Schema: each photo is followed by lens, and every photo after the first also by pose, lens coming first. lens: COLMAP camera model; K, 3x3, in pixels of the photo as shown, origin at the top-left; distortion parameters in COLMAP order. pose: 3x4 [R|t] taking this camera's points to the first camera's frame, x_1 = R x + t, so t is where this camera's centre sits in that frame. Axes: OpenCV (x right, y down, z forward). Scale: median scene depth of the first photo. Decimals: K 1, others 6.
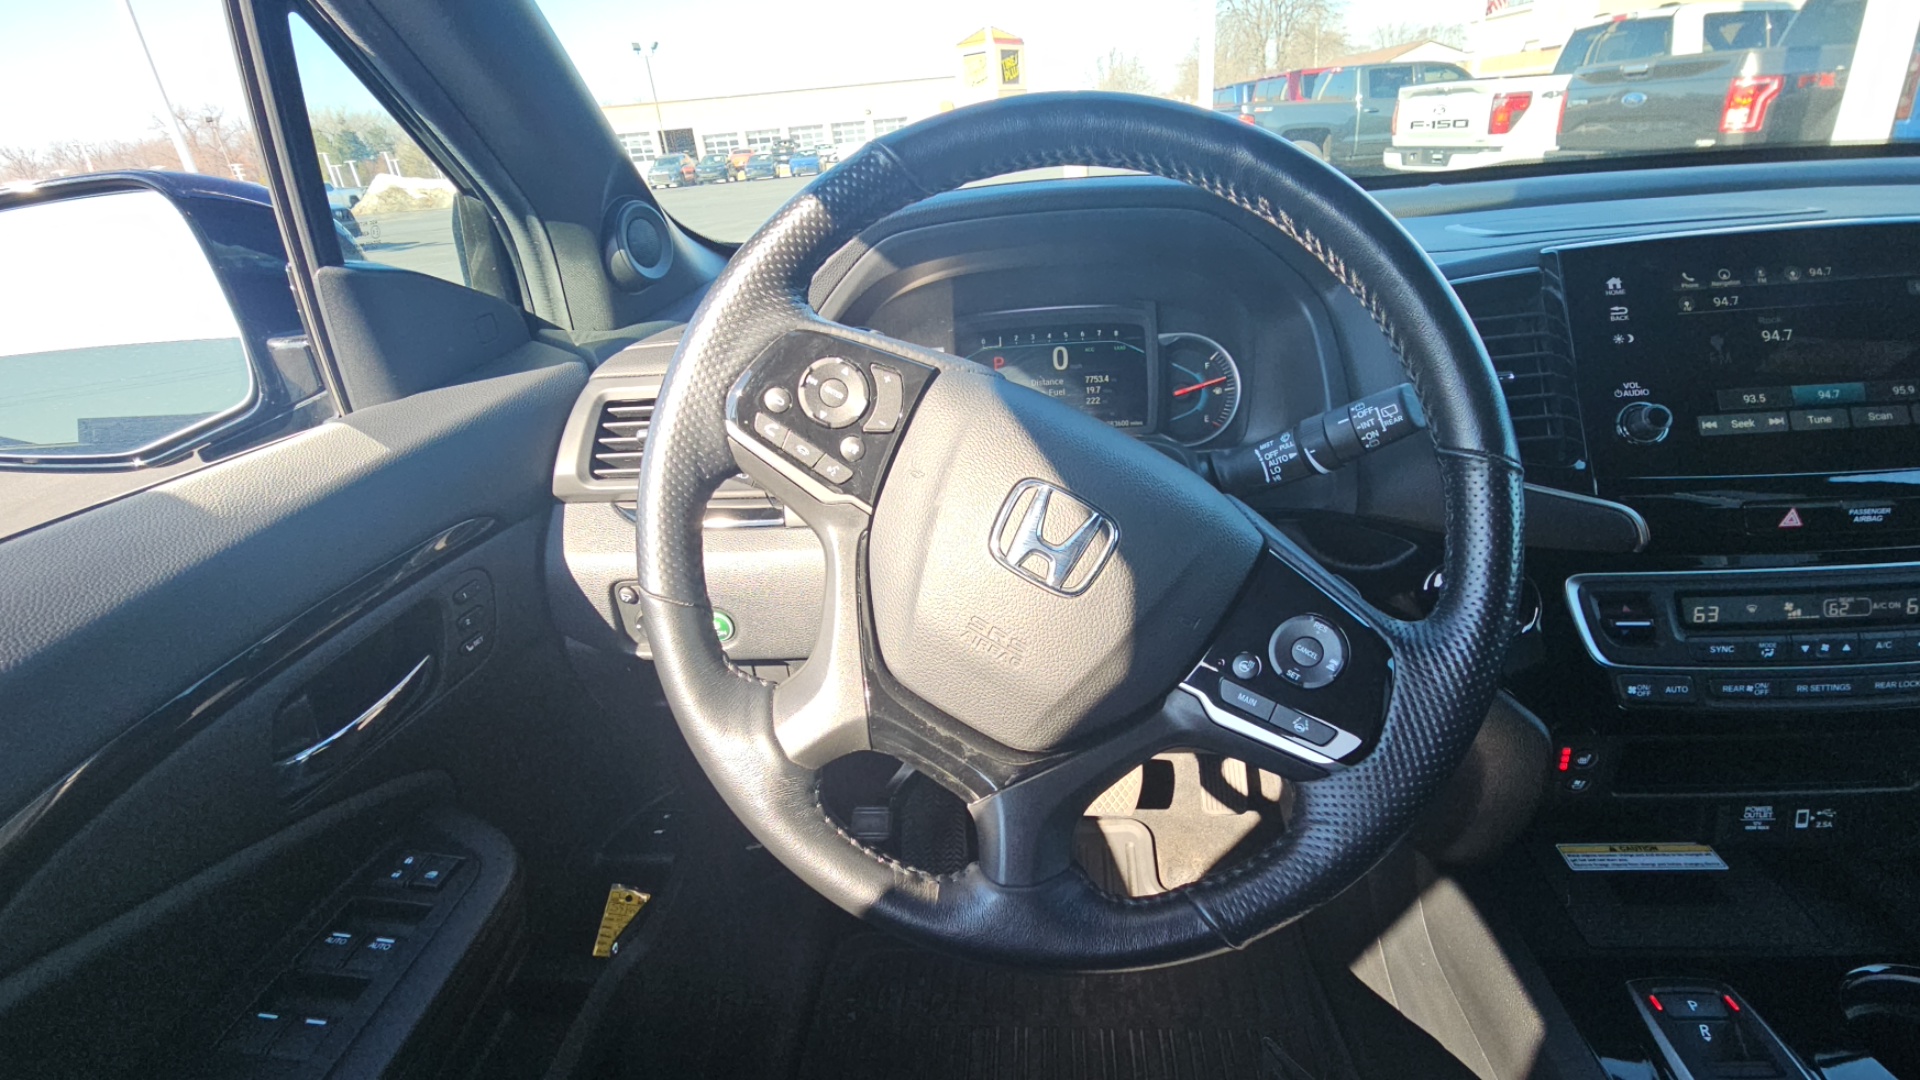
lens RADIAL K [[859.8, 0, 981.9], [0, 859.8, 543.0], [0, 0, 1]] dist [0.003300, -0.000992]
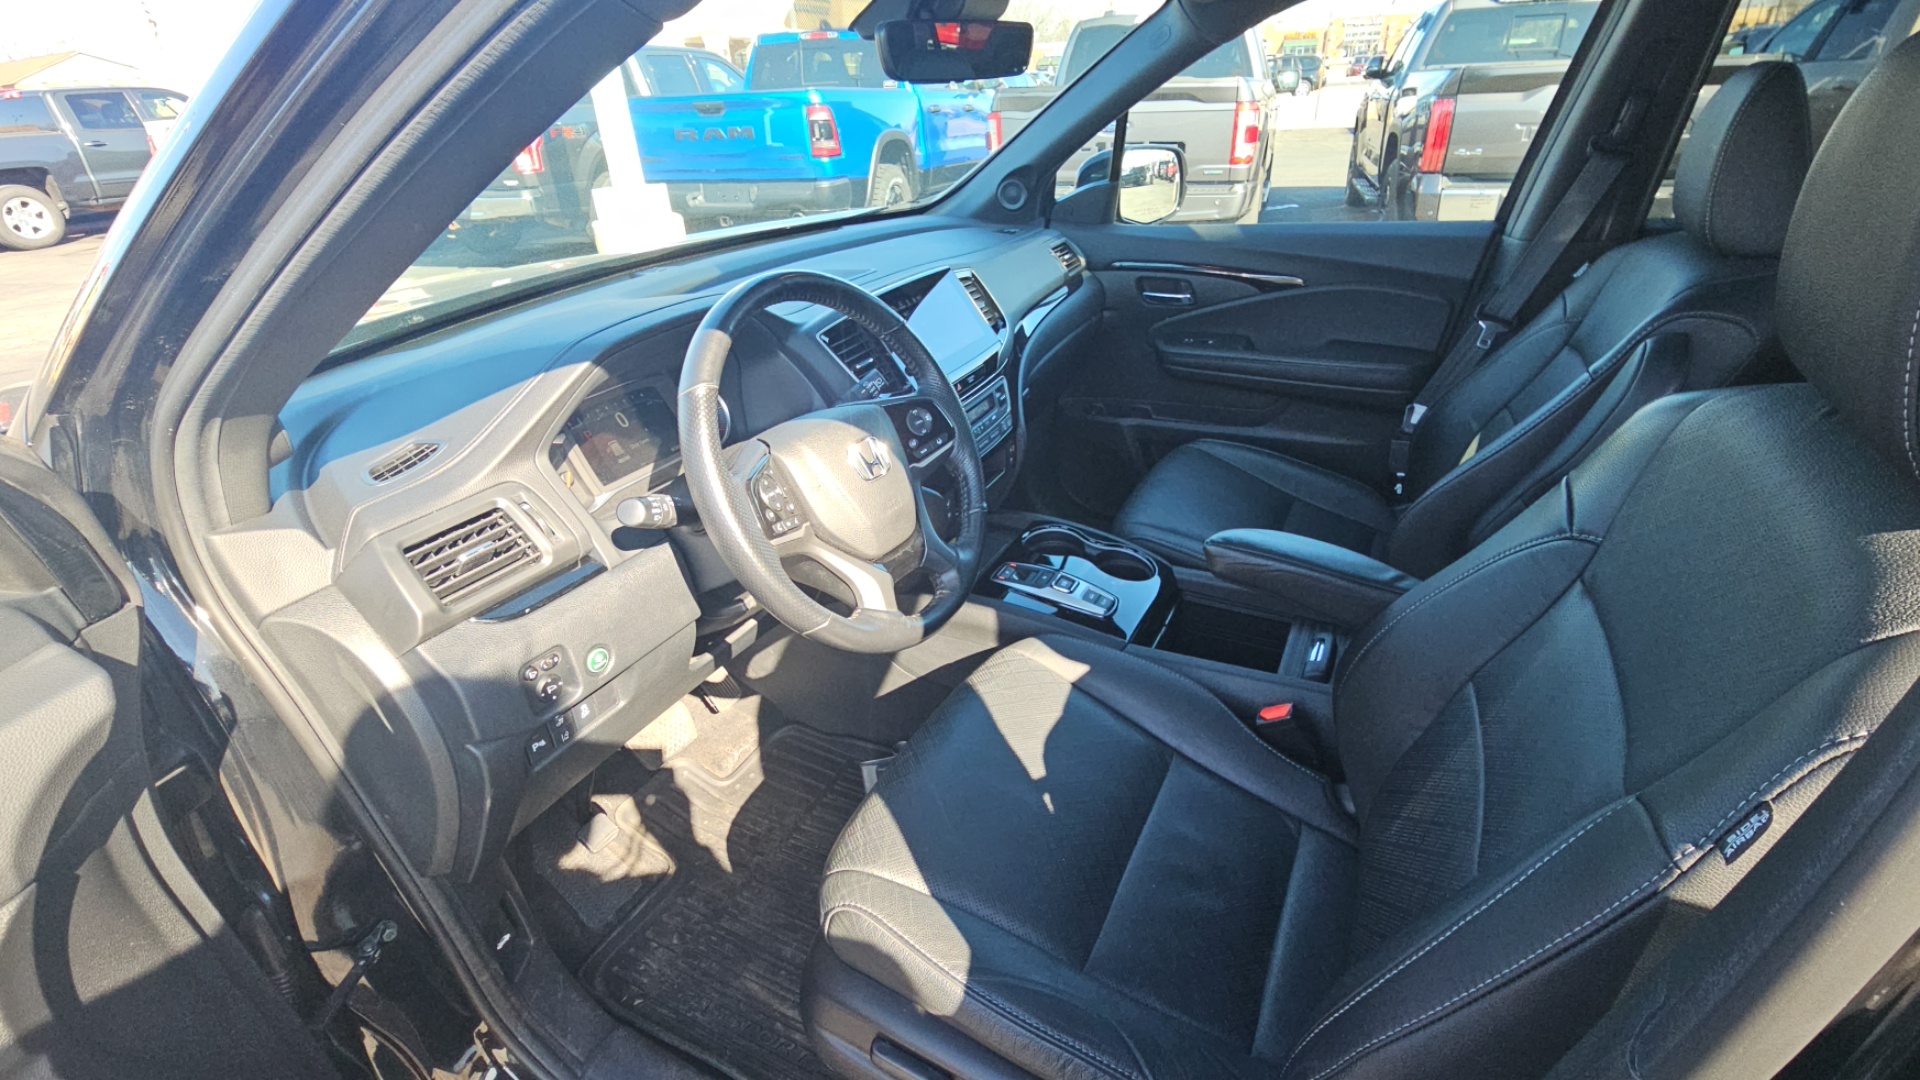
lens RADIAL K [[857.6, 0, 981.8], [0, 857.6, 542.1], [0, 0, 1]] dist [0.007396, -0.006192]
pose [[0.390347, -0.381127, 0.838076, -1.384481], [0.402484, 0.889341, 0.216977, -0.144113], [-0.828031, 0.252616, 0.500549, -0.264810]]
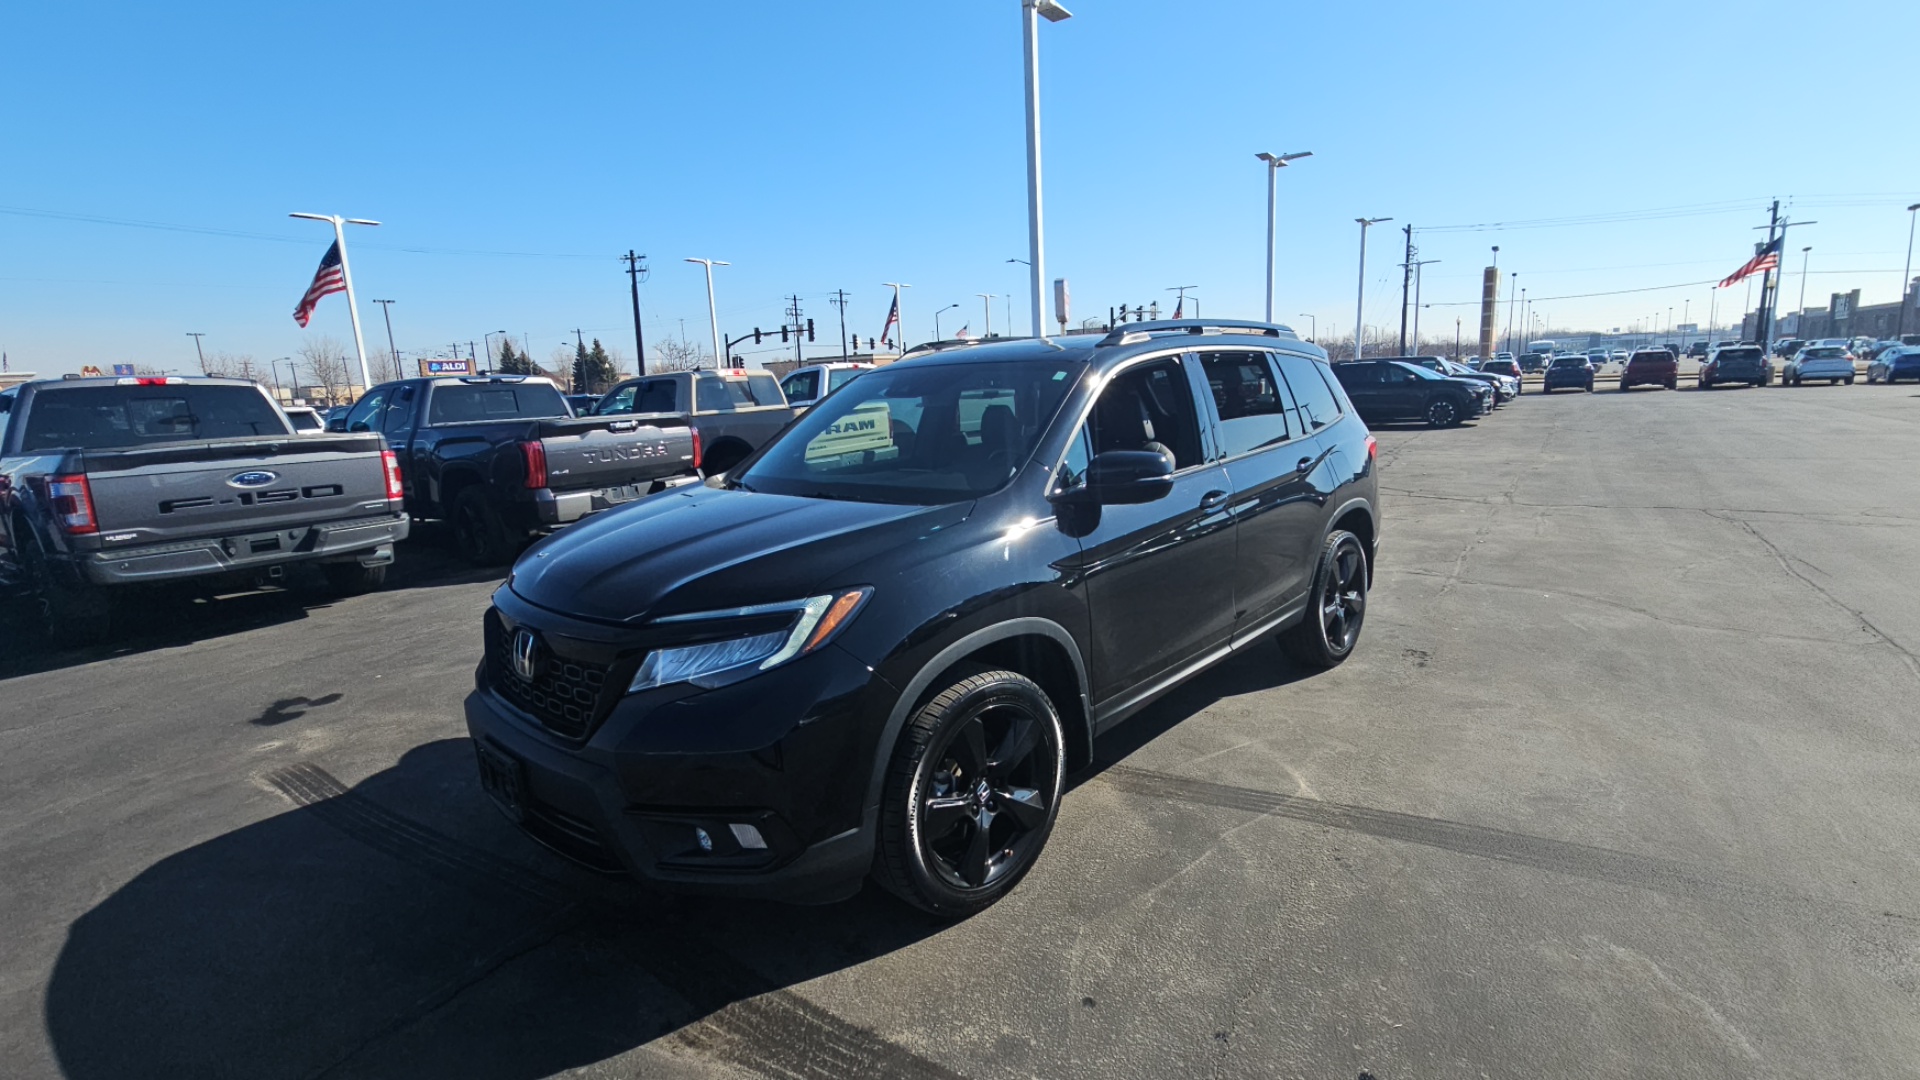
lens RADIAL K [[855.4, 0, 979.9], [0, 855.4, 541.4], [0, 0, 1]] dist [0.000361, -0.000326]
pose [[-0.769262, -0.002396, 0.638929, -4.310497], [0.364763, 0.819371, 0.442243, -3.010930], [-0.524579, 0.573259, -0.629437, 5.877927]]
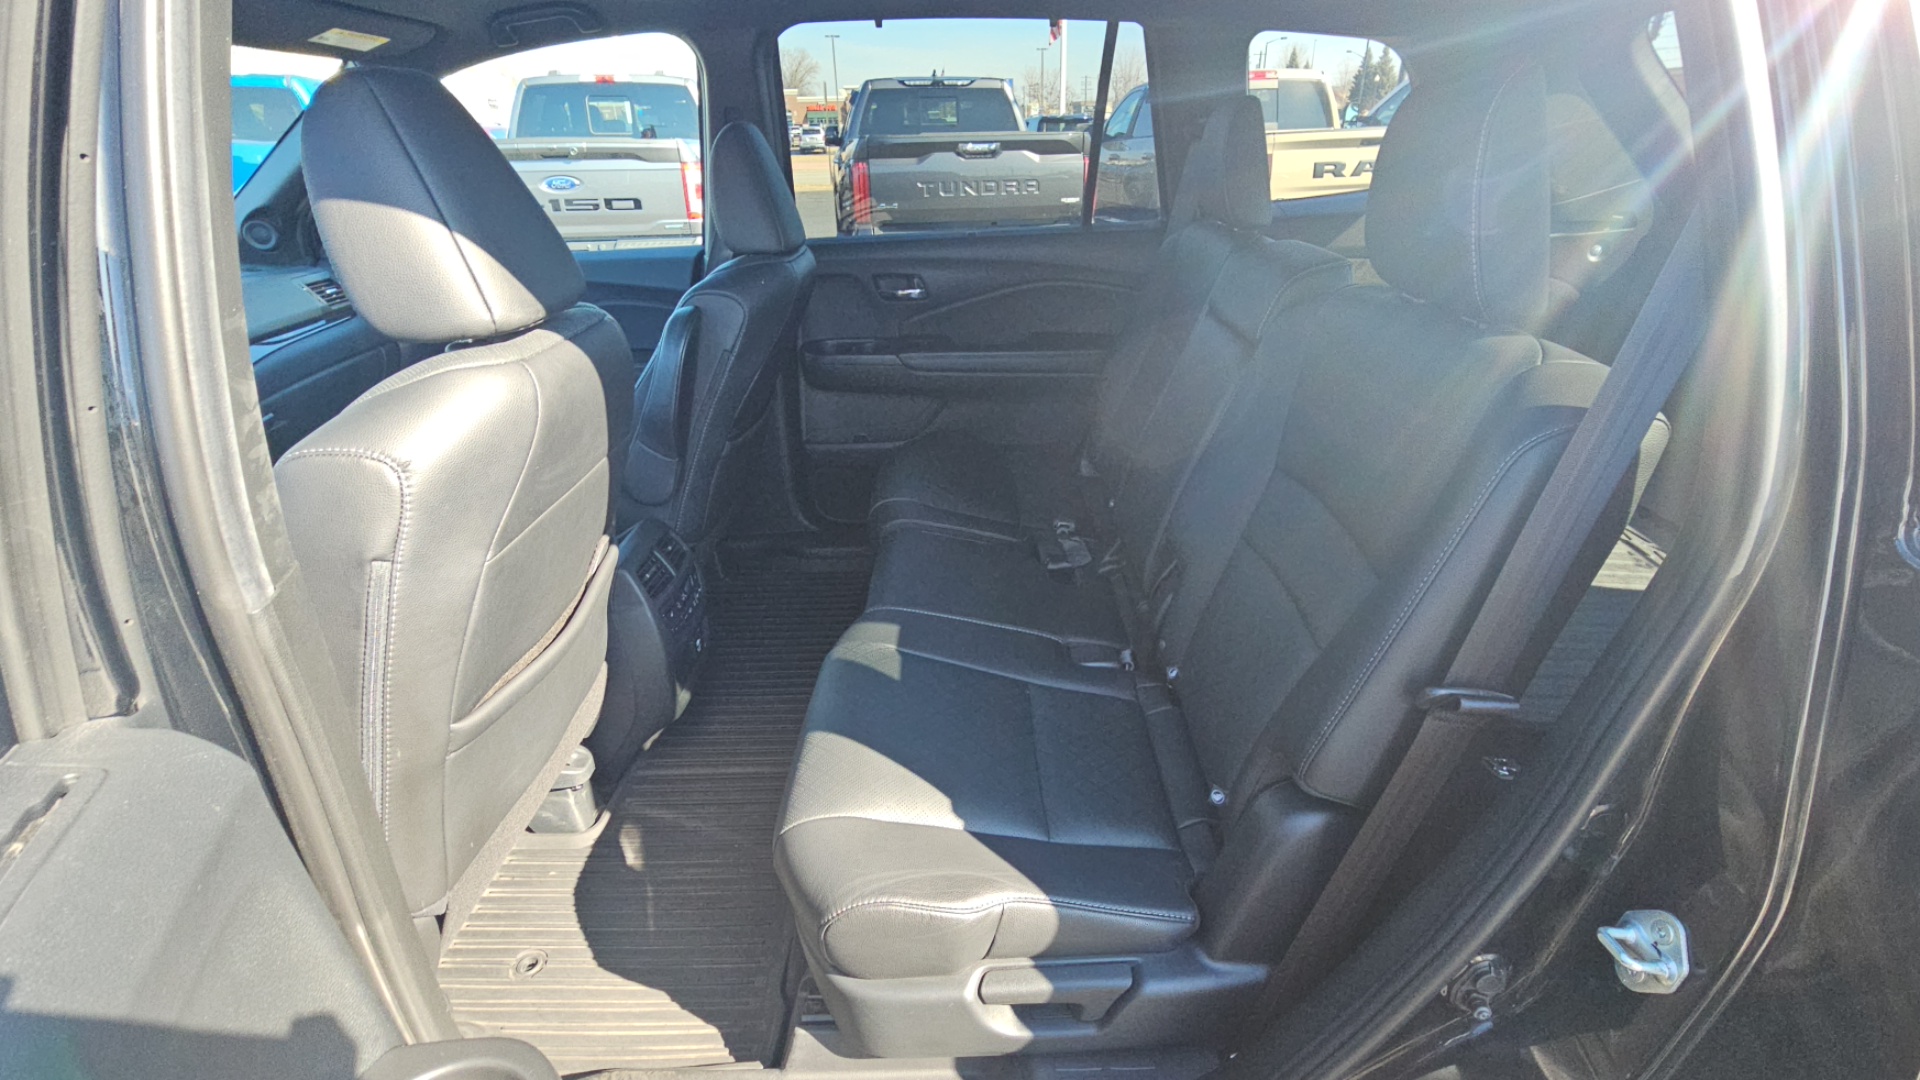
lens RADIAL K [[856.1, 0, 978.8], [0, 856.1, 541.7], [0, 0, 1]] dist [0.001686, -0.000284]
pose [[-0.071570, -0.358603, 0.930743, -1.907835], [0.444950, 0.823665, 0.351562, 0.593135], [-0.892691, 0.439295, 0.100611, -1.551667]]
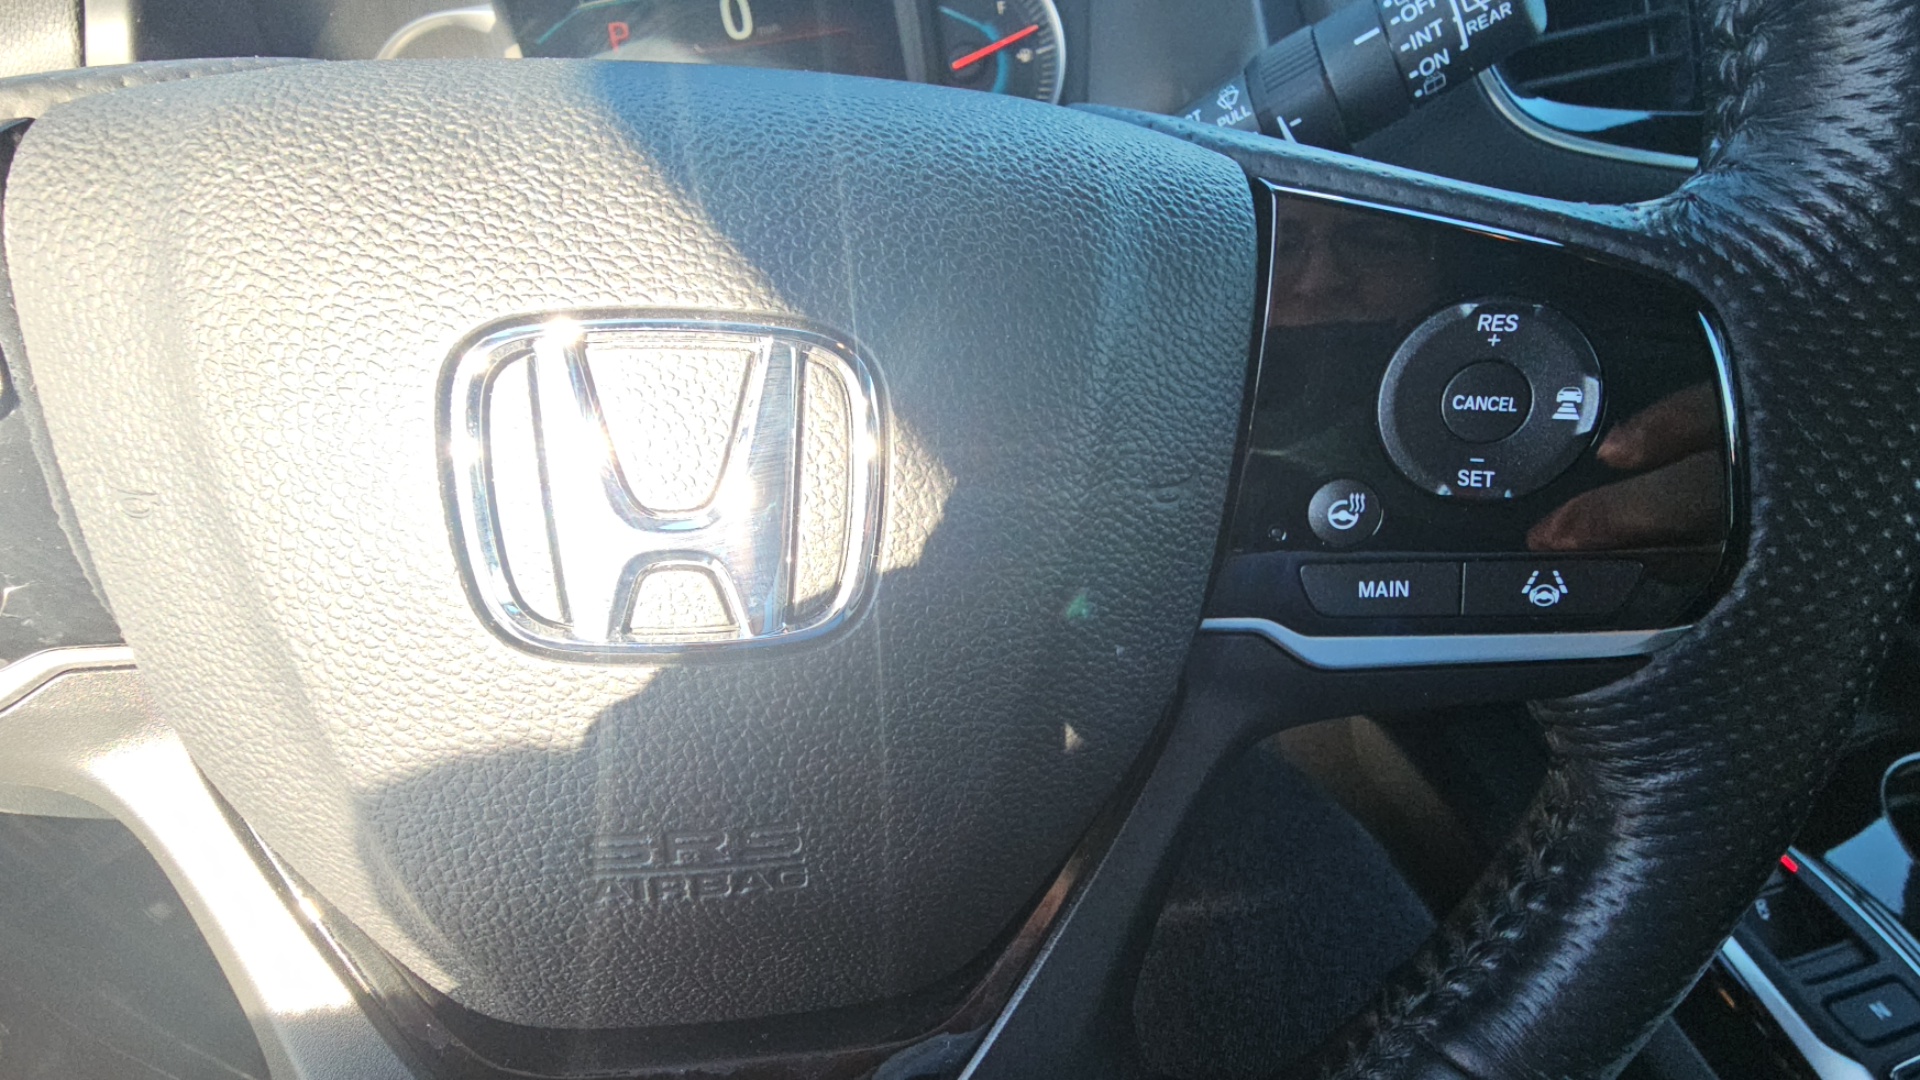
lens RADIAL K [[867.6, 0, 974.9], [0, 867.6, 539.7], [0, 0, 1]] dist [0.009591, -0.009315]
pose [[0.960074, -0.197400, 0.198219, 0.086068], [0.139016, 0.951545, 0.274292, -0.044726], [-0.242760, -0.235785, 0.940996, 0.533919]]
